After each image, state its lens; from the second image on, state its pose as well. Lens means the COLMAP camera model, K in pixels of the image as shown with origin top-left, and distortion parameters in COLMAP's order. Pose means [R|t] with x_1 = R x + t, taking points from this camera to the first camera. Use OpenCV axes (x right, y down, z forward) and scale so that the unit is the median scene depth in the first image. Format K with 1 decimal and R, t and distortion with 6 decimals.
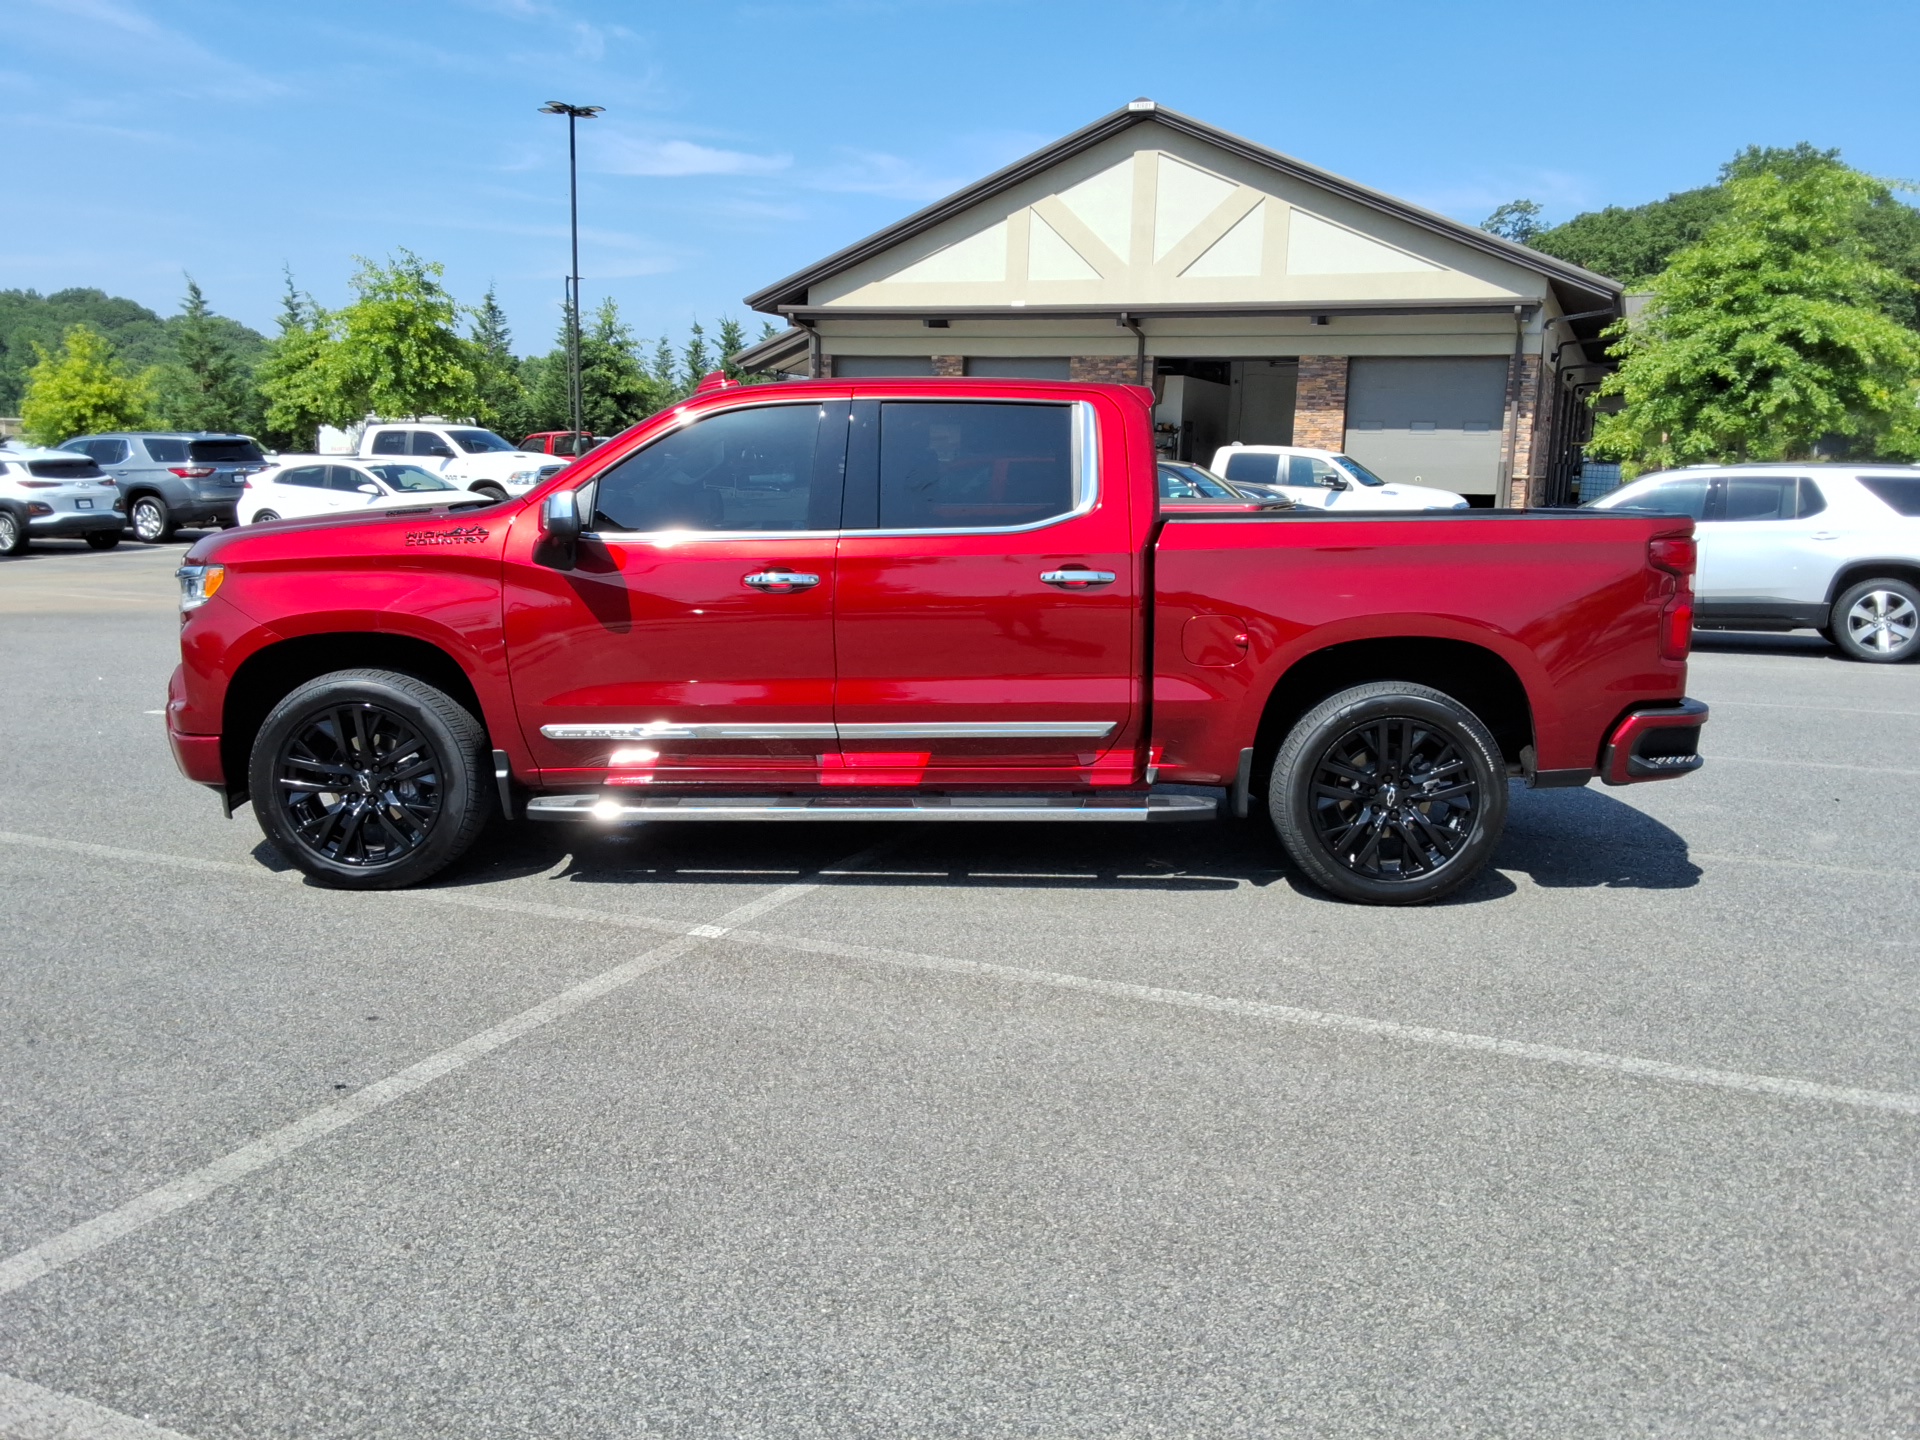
lens RADIAL K [[1535.6, 0, 980.5], [0, 1535.6, 721.3], [0, 0, 1]] dist [0.112108, -0.180922]
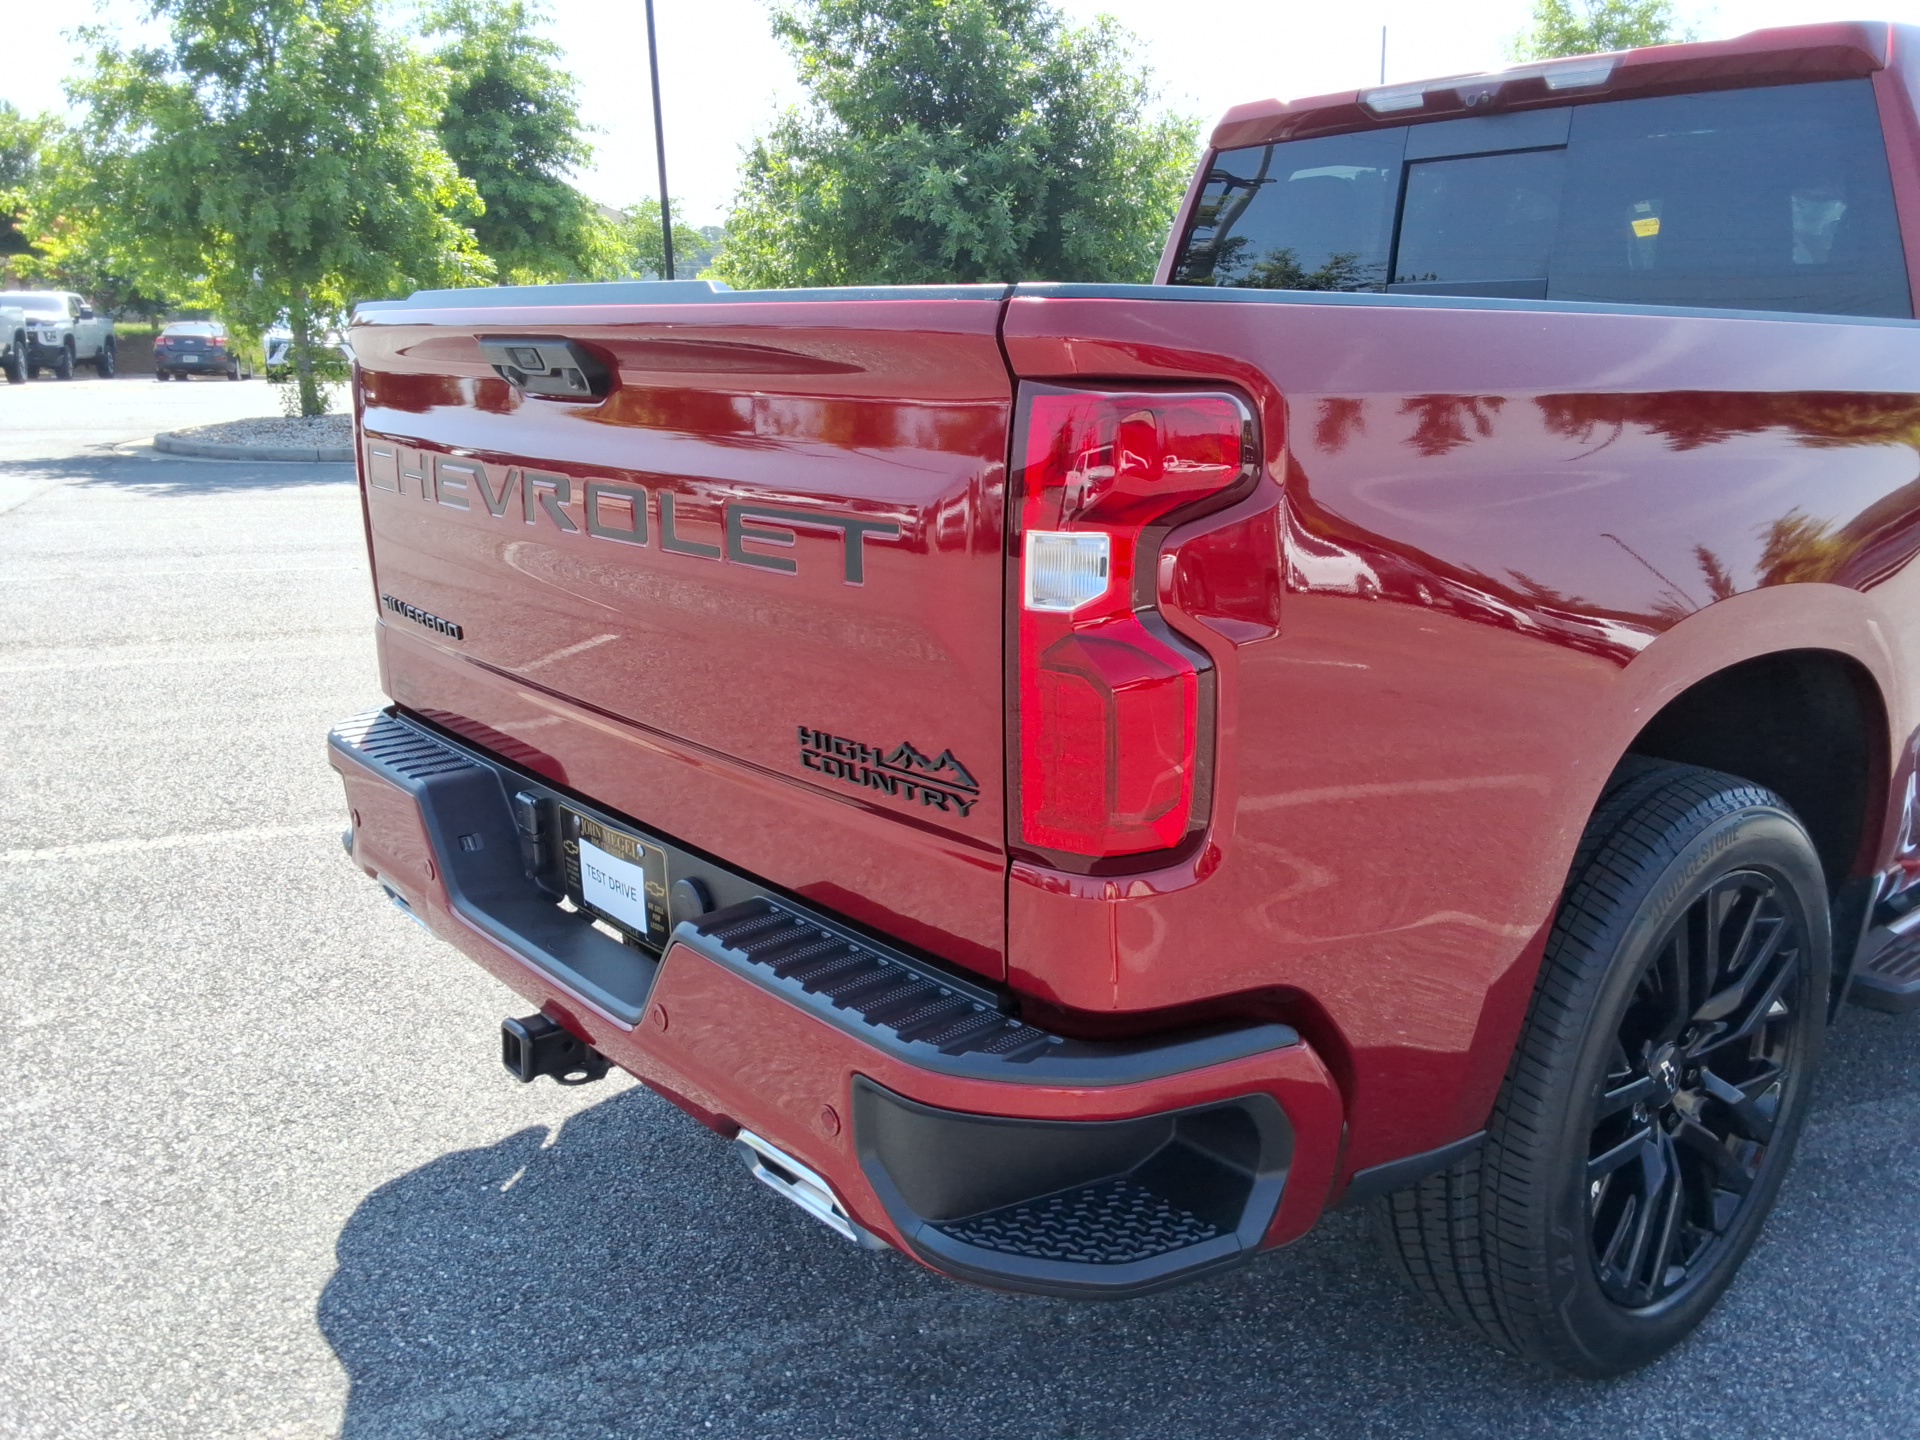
lens RADIAL K [[1535.6, 0, 980.5], [0, 1535.6, 721.3], [0, 0, 1]] dist [0.112108, -0.180922]
pose [[-0.747643, 0.148034, -0.647392, 0.105180], [-0.108404, 0.934560, 0.338889, -0.031964], [0.655194, 0.323548, -0.682670, 0.243954]]
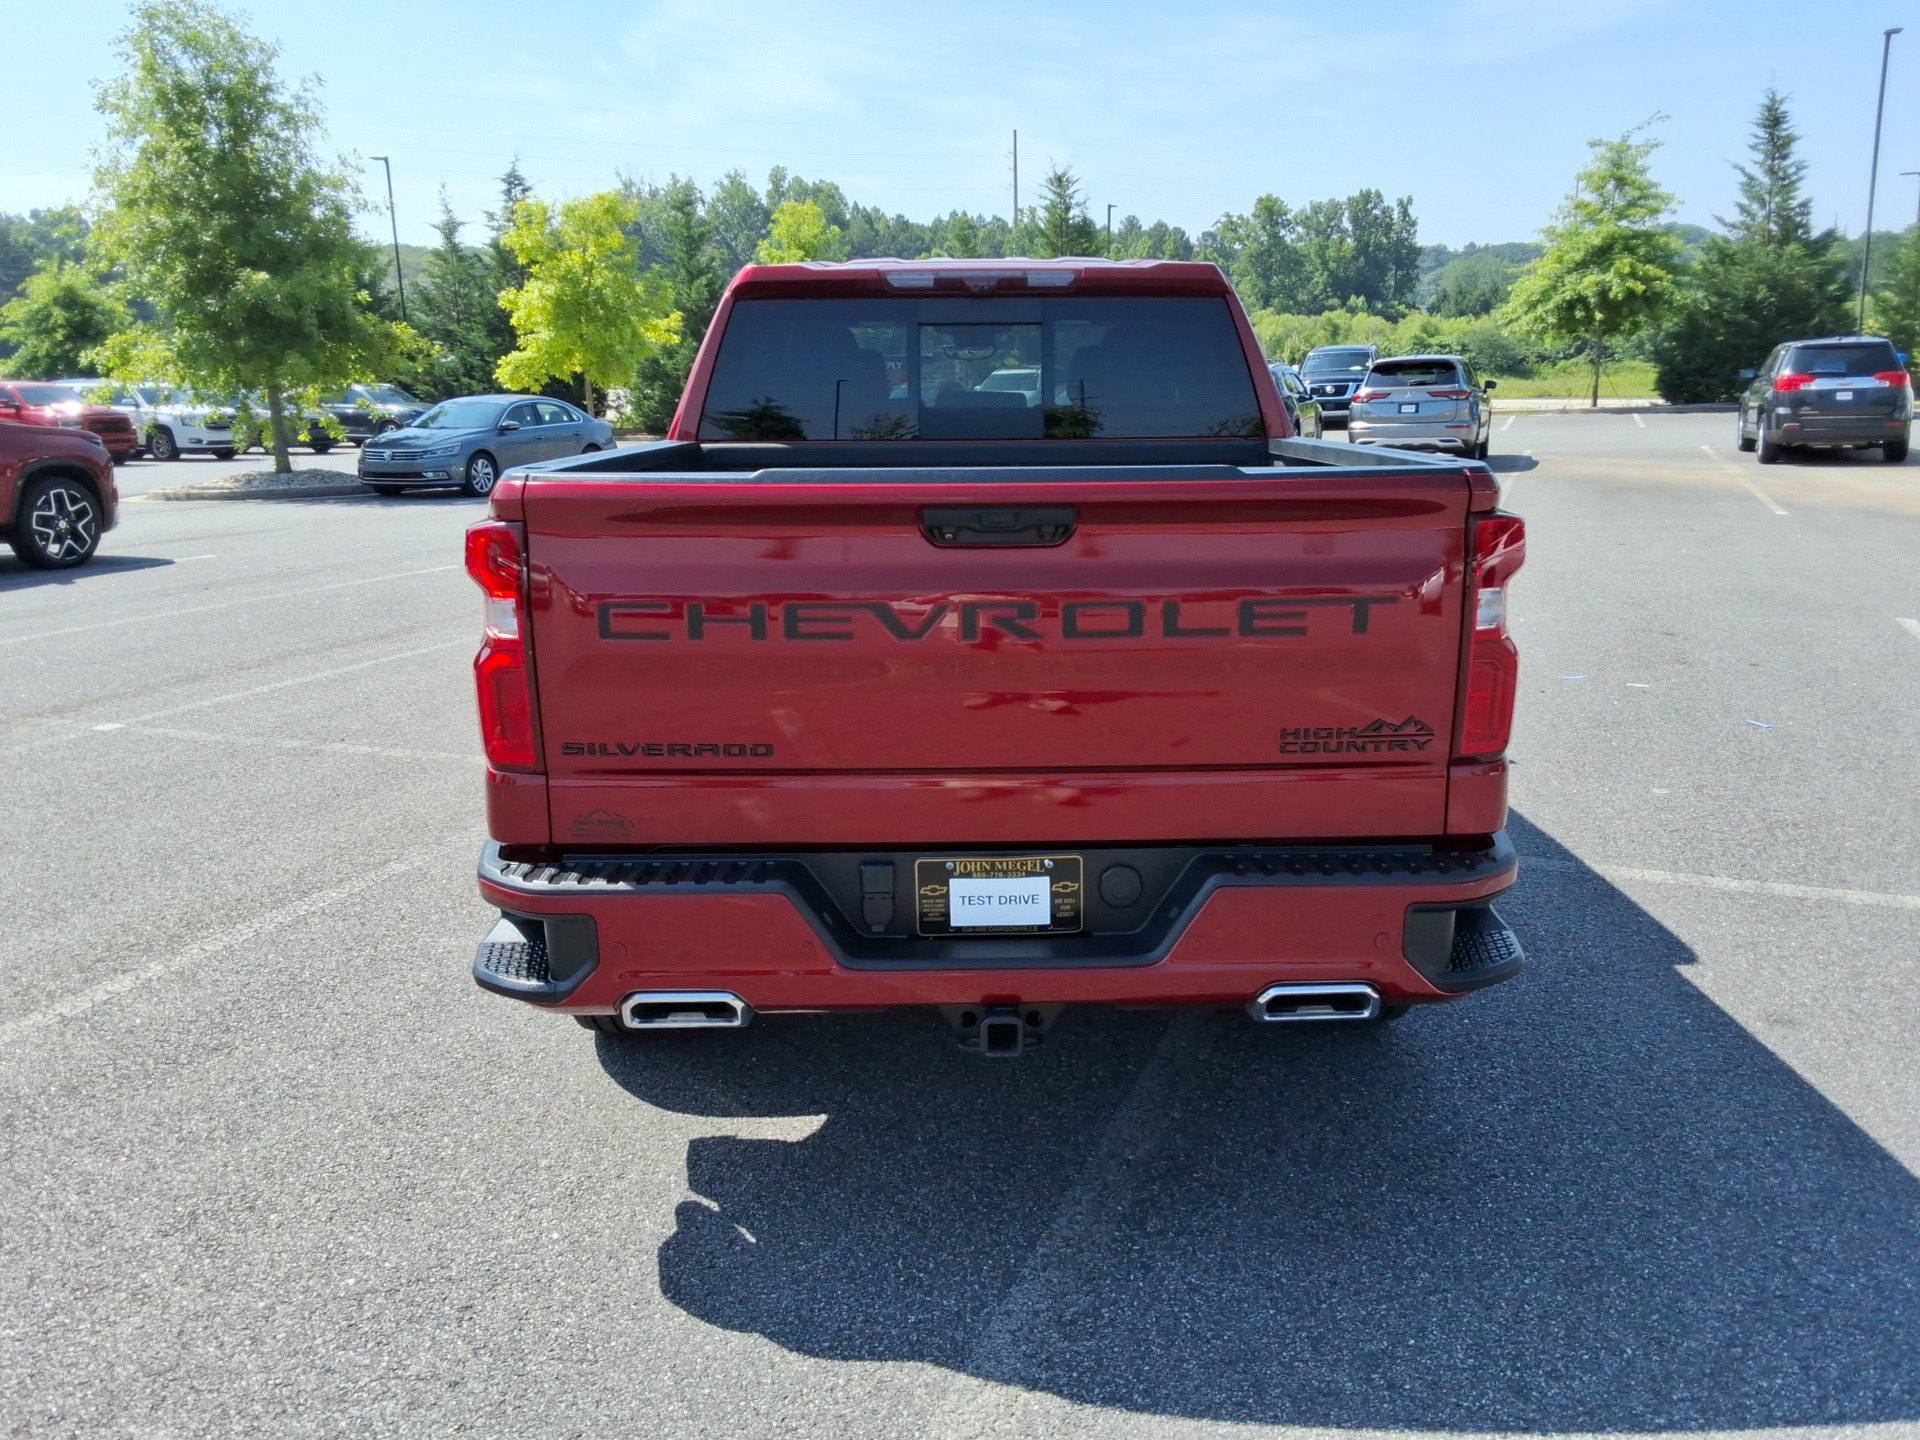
lens RADIAL K [[1535.6, 0, 980.5], [0, 1535.6, 721.3], [0, 0, 1]] dist [0.112108, -0.180922]
pose [[0.035283, 0.210644, -0.976926, 0.155188], [-0.142044, 0.968667, 0.203733, -0.029080], [0.989231, 0.131578, 0.064098, 0.186313]]
